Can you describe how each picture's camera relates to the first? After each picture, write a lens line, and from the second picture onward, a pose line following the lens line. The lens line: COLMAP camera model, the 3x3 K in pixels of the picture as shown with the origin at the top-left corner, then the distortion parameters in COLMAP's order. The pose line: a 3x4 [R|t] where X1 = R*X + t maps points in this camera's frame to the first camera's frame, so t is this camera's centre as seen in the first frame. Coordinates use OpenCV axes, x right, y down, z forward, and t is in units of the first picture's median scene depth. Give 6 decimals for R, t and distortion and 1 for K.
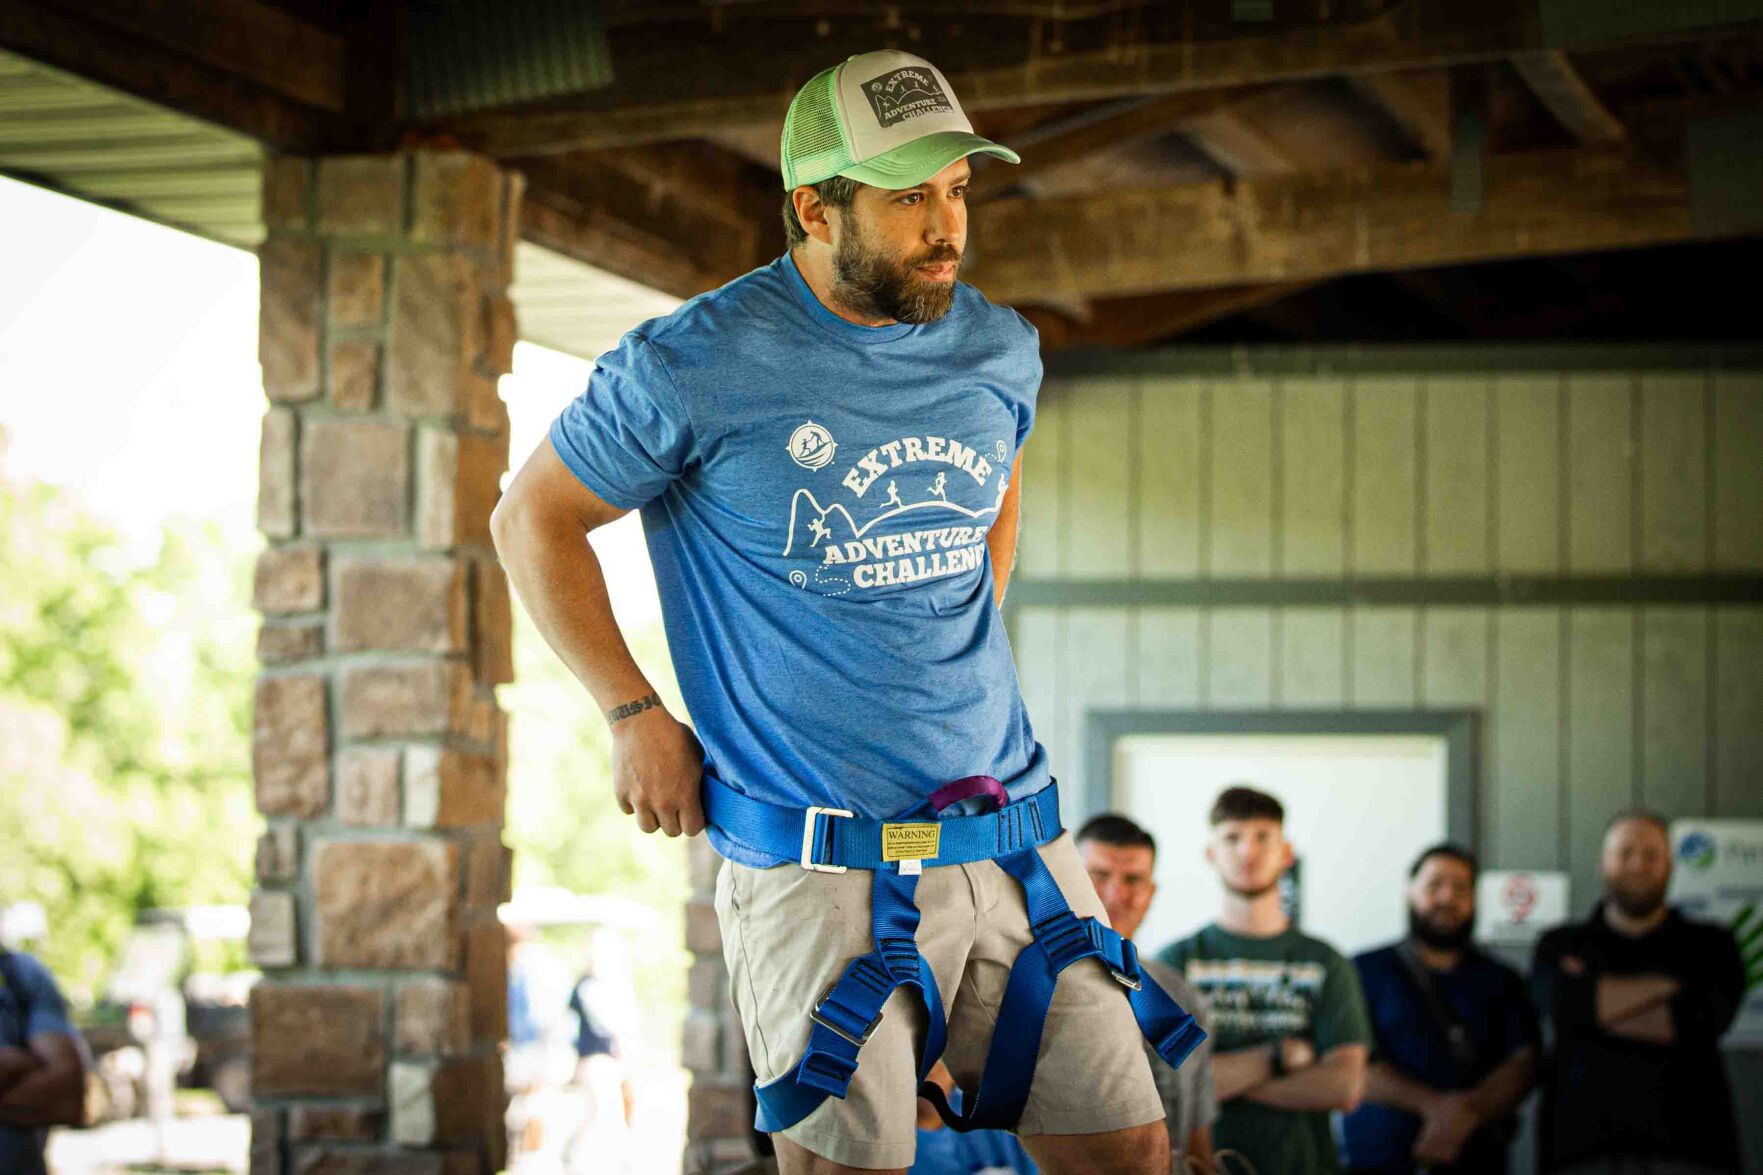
lens RADIAL K [[4376.3, 0, 881.5], [0, 4376.3, 587.5], [0, 0, 1]] dist [-0.086768, -0.755703]
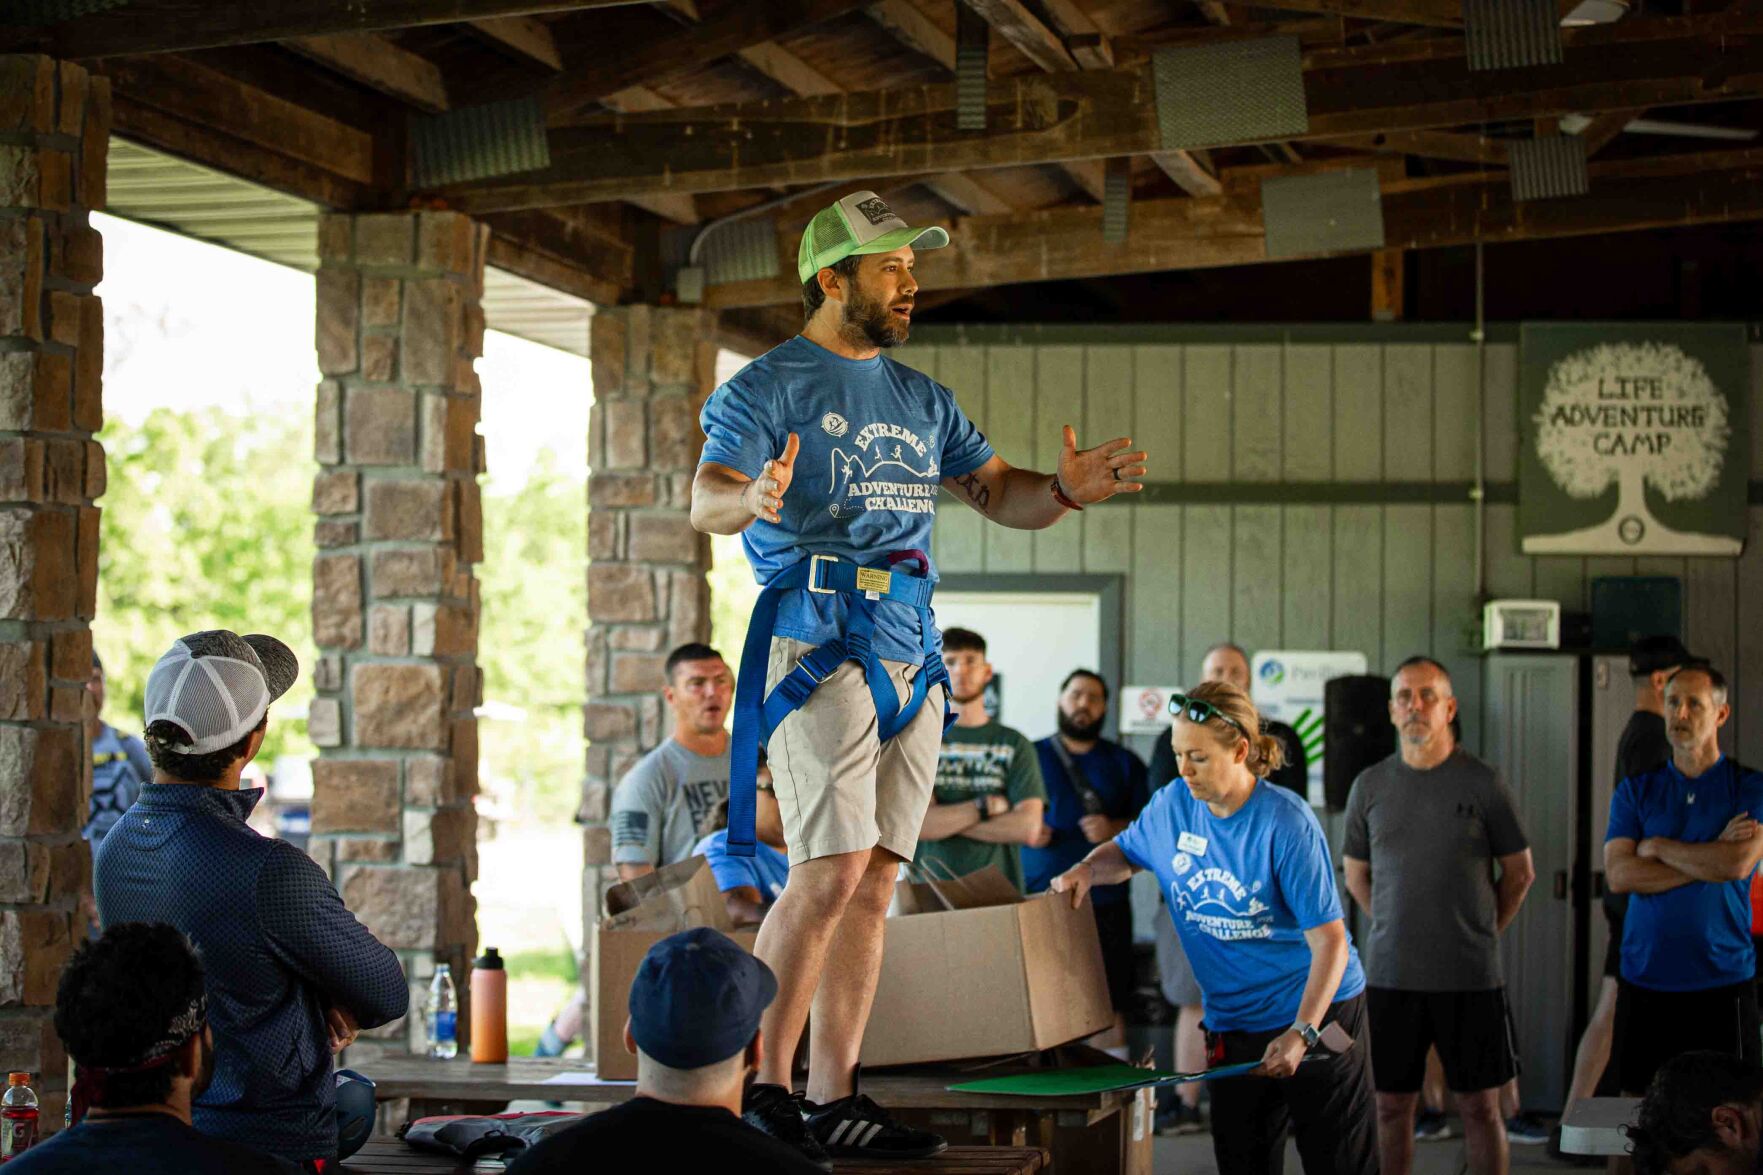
lens RADIAL K [[3570.2, 0, 752.8], [0, 3570.2, 587.4], [0, 0, 1]] dist [0.024792, 0.041826]
pose [[0.999669, 0.002815, 0.025566, -0.022482], [-0.003823, 0.999213, 0.039481, -0.018471], [-0.025435, -0.039565, 0.998893, -0.245639]]
